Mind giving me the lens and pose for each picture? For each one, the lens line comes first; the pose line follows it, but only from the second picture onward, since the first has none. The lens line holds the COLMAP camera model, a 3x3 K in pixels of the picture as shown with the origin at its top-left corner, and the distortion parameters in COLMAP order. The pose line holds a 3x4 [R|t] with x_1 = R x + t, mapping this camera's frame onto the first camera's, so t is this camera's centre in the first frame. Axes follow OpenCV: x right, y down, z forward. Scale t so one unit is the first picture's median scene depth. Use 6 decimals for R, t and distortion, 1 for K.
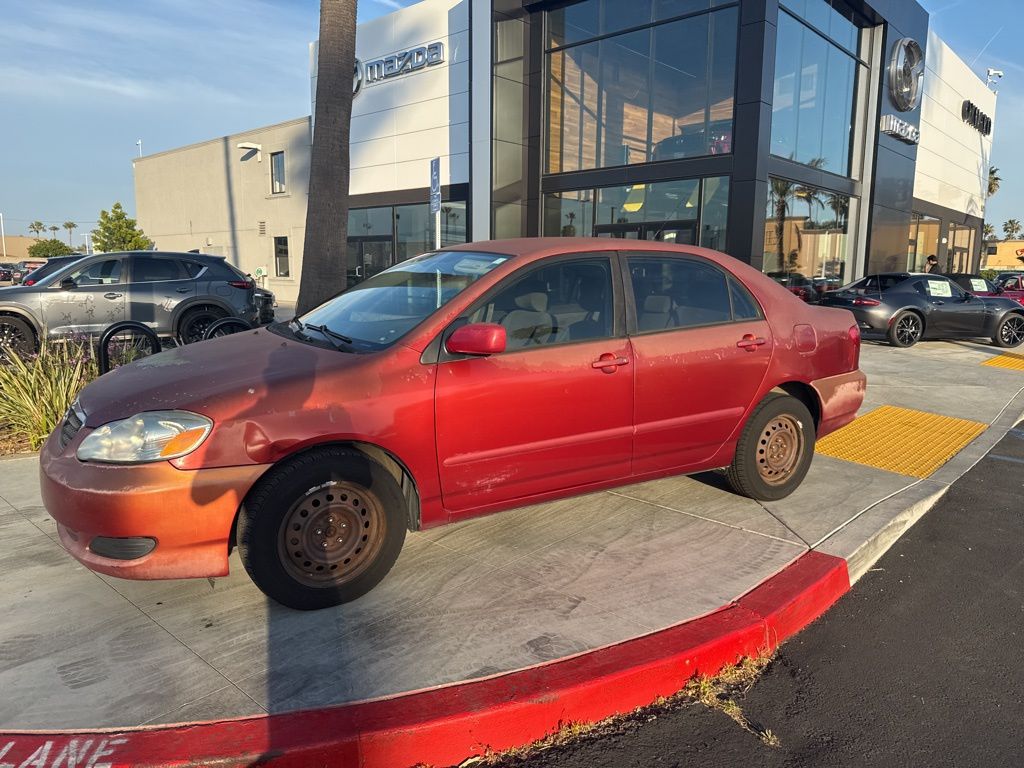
lens RADIAL K [[724.9, 0, 507.2], [0, 724.9, 382.9], [0, 0, 1]] dist [0.027220, -0.035364]
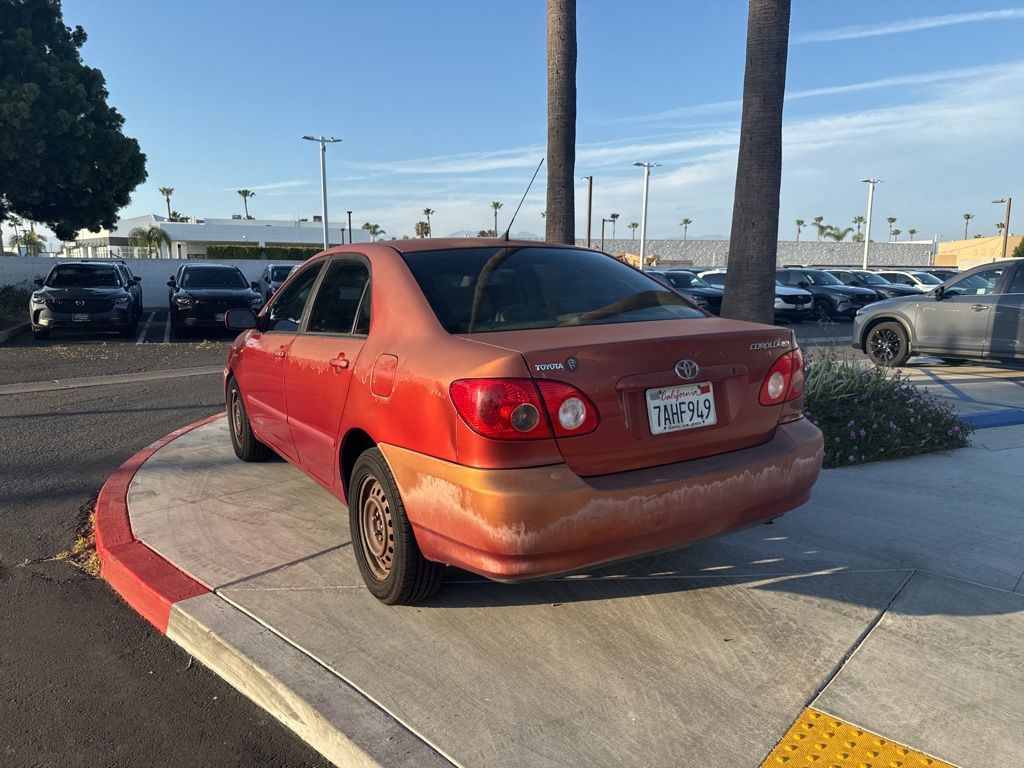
lens RADIAL K [[724.9, 0, 502.6], [0, 724.9, 386.2], [0, 0, 1]] dist [0.027220, -0.035364]
pose [[-0.016322, 0.139433, -0.990097, 1.107023], [-0.153189, 0.978189, 0.140282, -0.166825], [0.988062, 0.153962, 0.005394, 1.160984]]
